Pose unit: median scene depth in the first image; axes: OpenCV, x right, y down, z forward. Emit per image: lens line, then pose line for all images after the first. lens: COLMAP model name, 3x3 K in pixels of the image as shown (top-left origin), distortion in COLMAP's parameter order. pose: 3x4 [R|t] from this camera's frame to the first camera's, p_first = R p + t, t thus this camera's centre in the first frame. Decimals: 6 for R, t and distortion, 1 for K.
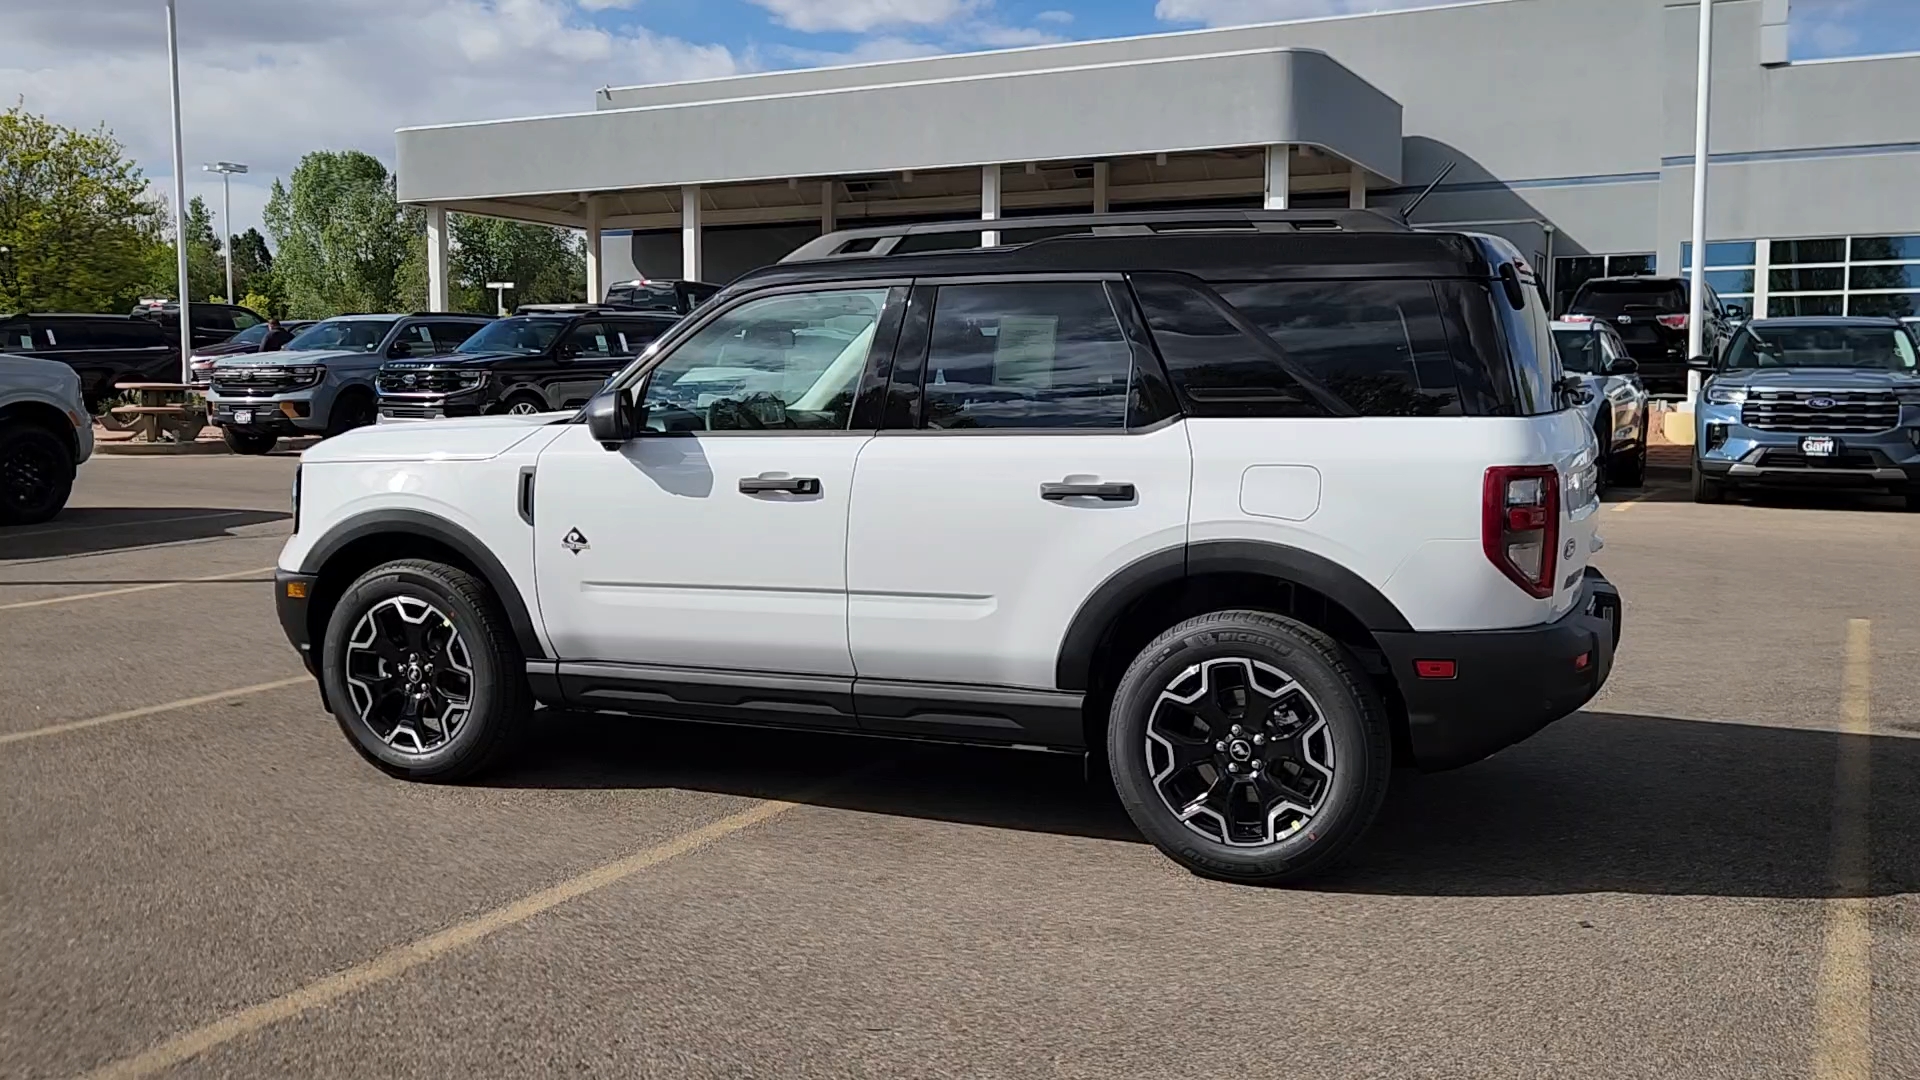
lens RADIAL K [[1783.4, 0, 950.2], [0, 1783.4, 535.6], [0, 0, 1]] dist [0.027108, 0.000000]
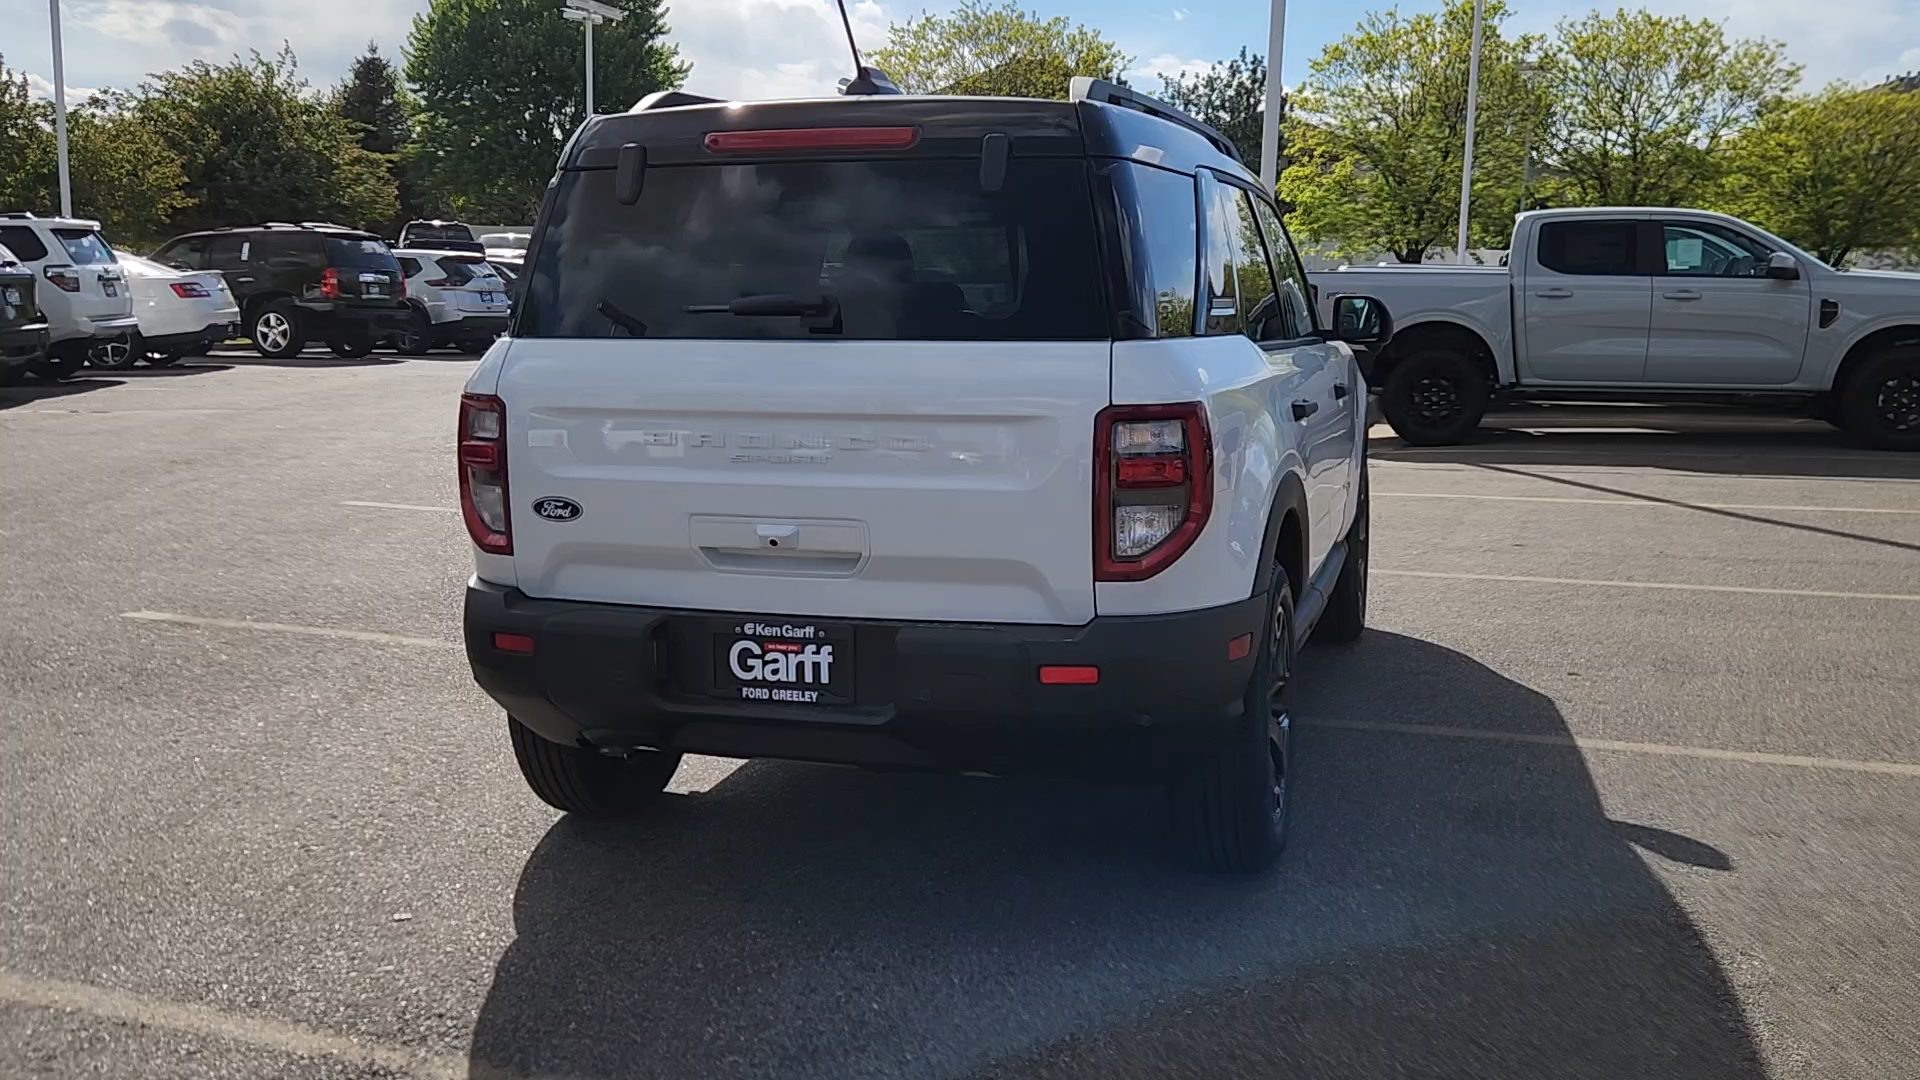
lens RADIAL K [[1783.4, 0, 945.6], [0, 1783.4, 546.4], [0, 0, 1]] dist [0.027108, 0.000000]
pose [[0.109625, 0.147122, -0.983025, 1.086188], [-0.102508, 0.985385, 0.136044, -0.096110], [0.988673, 0.085854, 0.123104, 1.018074]]
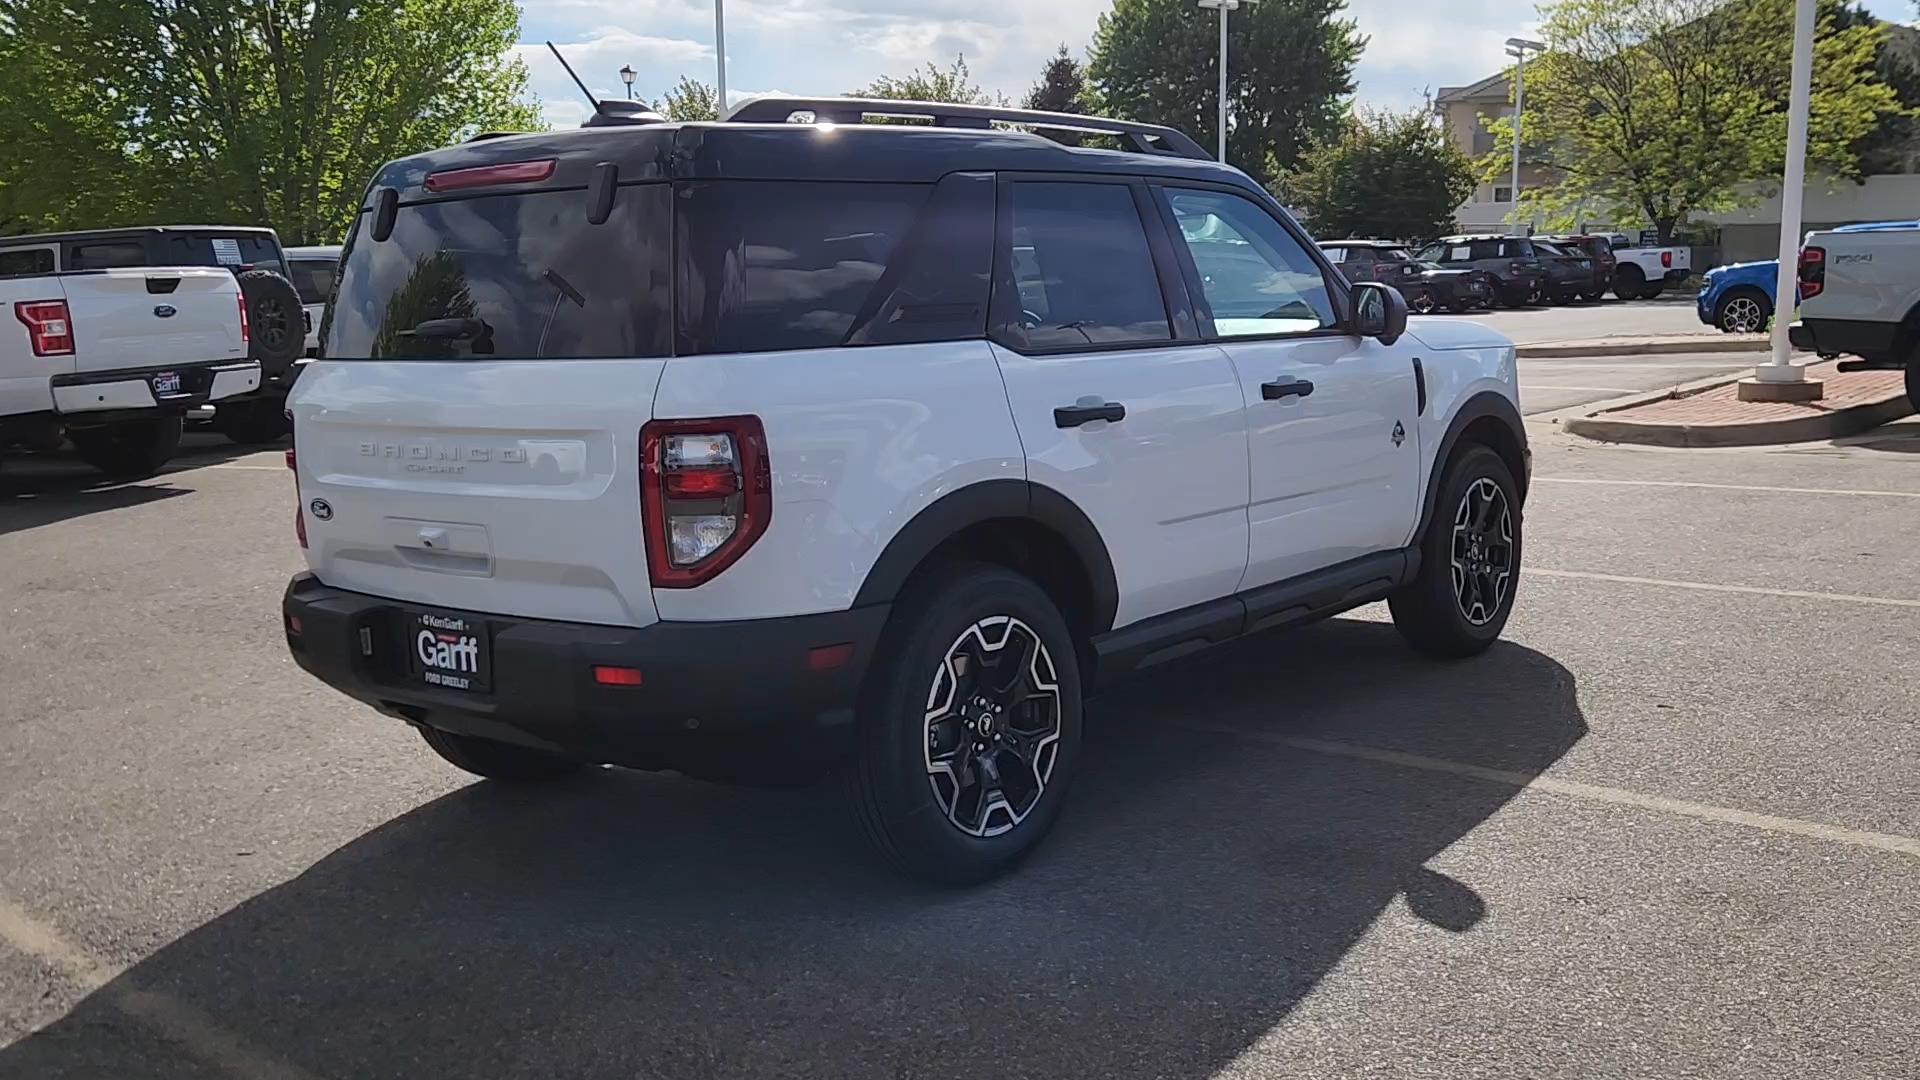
lens RADIAL K [[1783.4, 0, 940.7], [0, 1783.4, 541.5], [0, 0, 1]] dist [0.027108, 0.000000]
pose [[-0.284472, 0.153344, -0.946341, 1.063992], [-0.059674, 0.982378, 0.177121, -0.148484], [0.956825, 0.106858, -0.270308, 1.469185]]
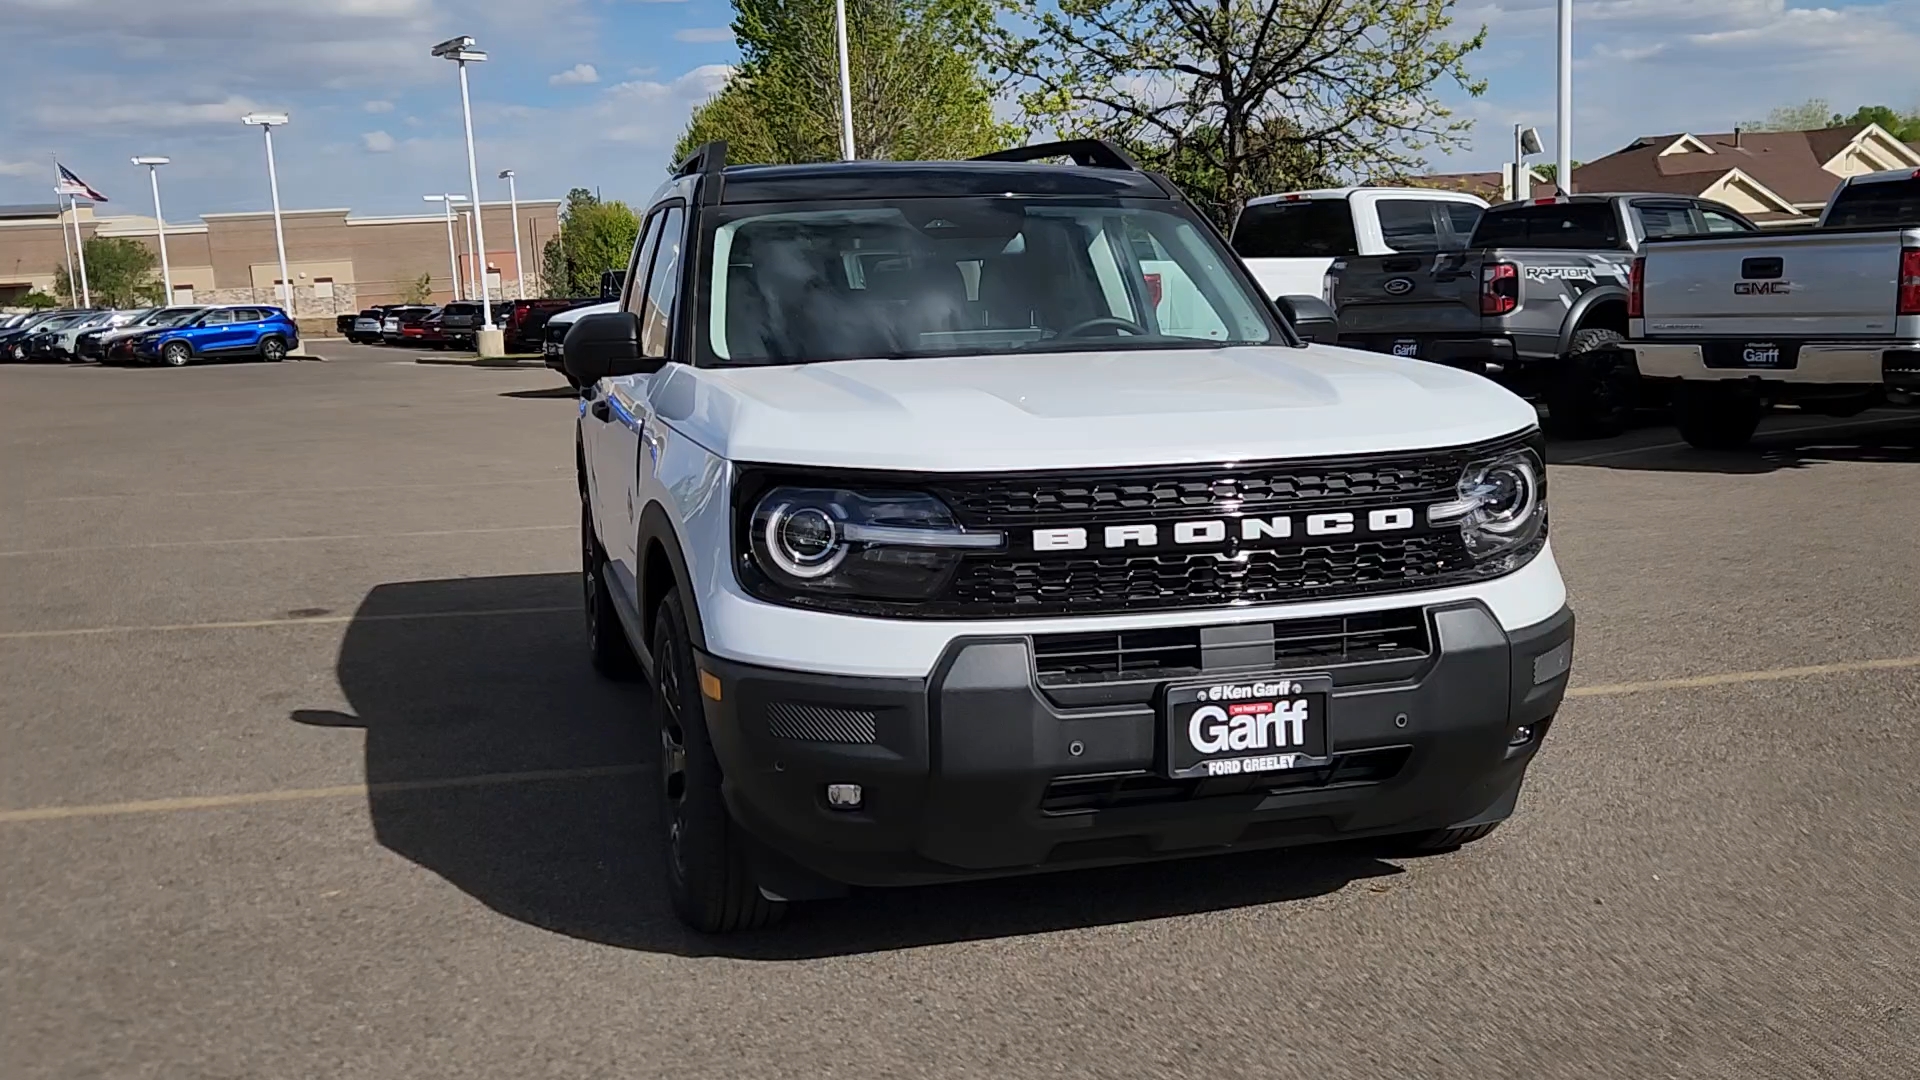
lens RADIAL K [[1783.4, 0, 948.6], [0, 1783.4, 546.8], [0, 0, 1]] dist [0.027108, 0.000000]
pose [[-0.615830, -0.094986, 0.782133, -0.865759], [0.111316, 0.972259, 0.205722, -0.177679], [-0.779976, 0.213754, -0.588172, 1.832633]]
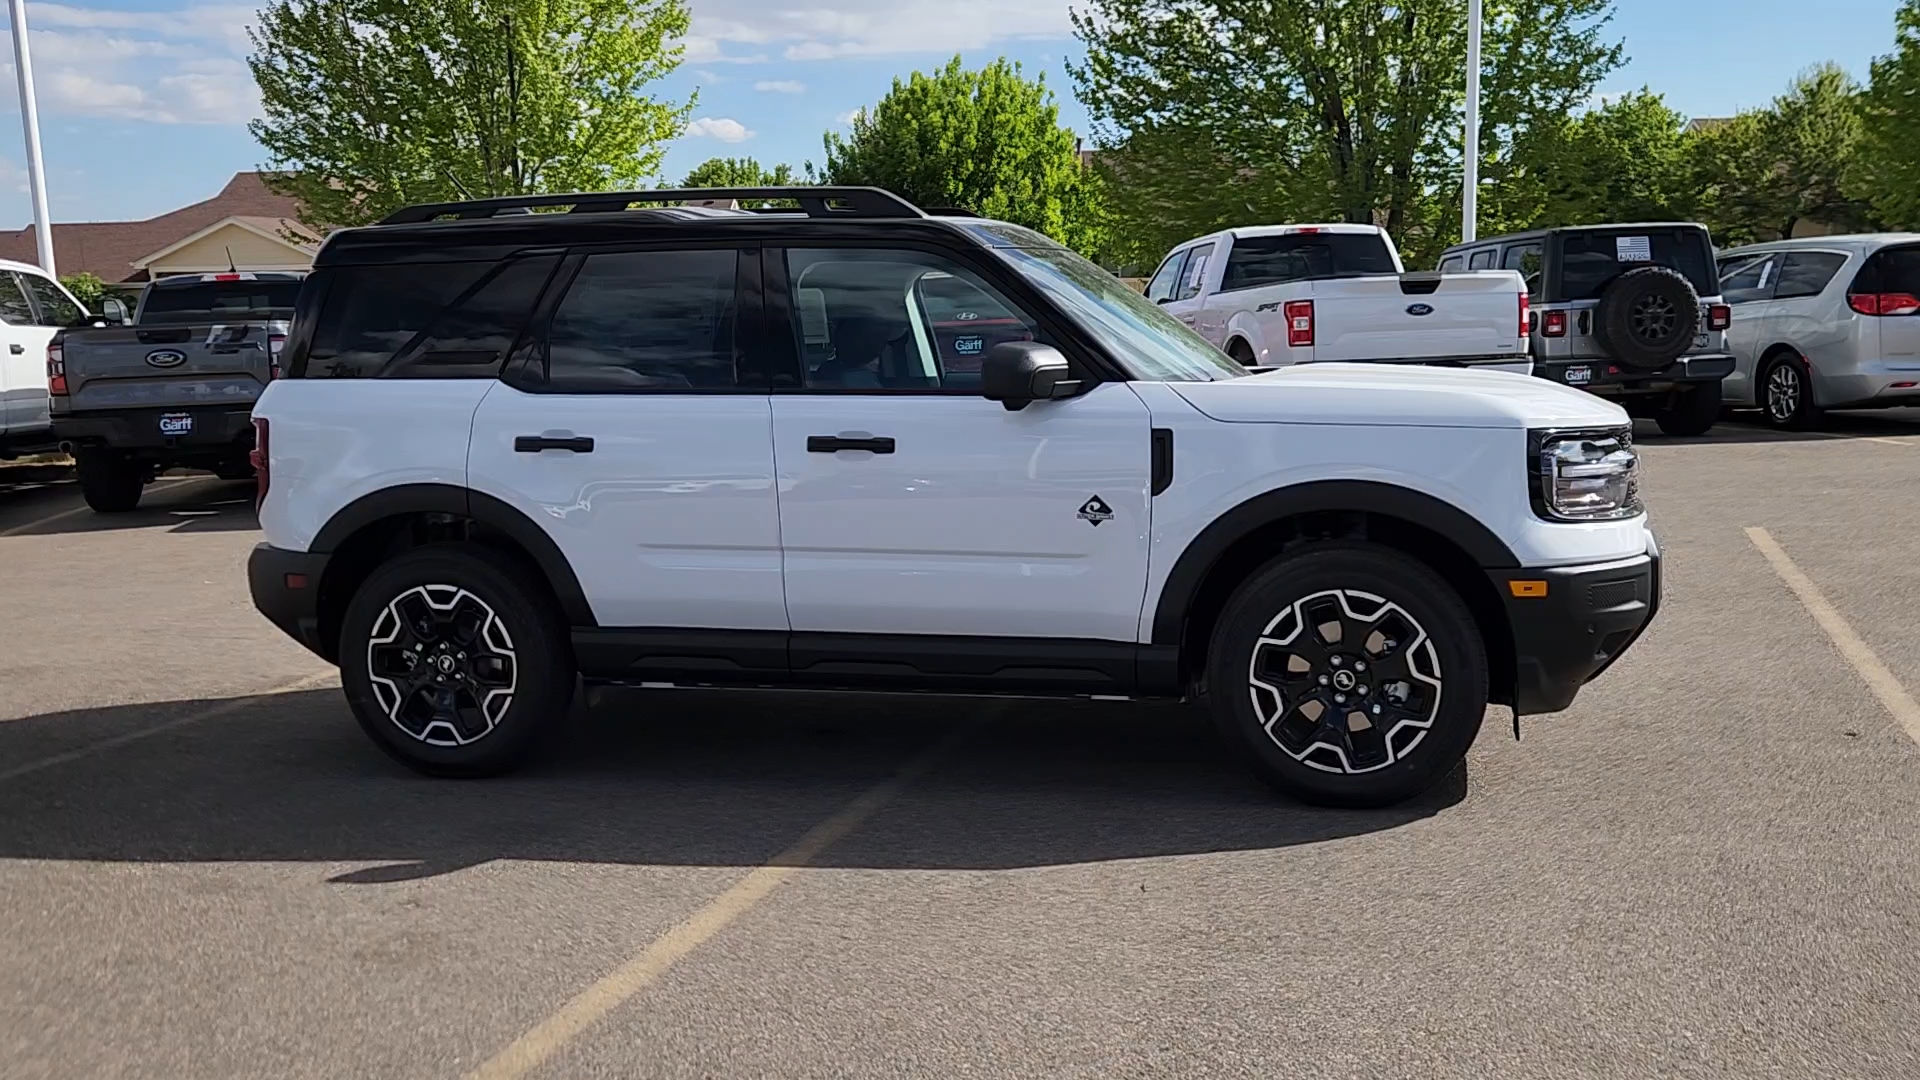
lens RADIAL K [[1783.4, 0, 947.1], [0, 1783.4, 547.3], [0, 0, 1]] dist [0.027108, 0.000000]
pose [[-0.987798, 0.048032, -0.148148, 0.146733], [0.013207, 0.973662, 0.227613, -0.240341], [0.155178, 0.222879, -0.962416, 2.376327]]
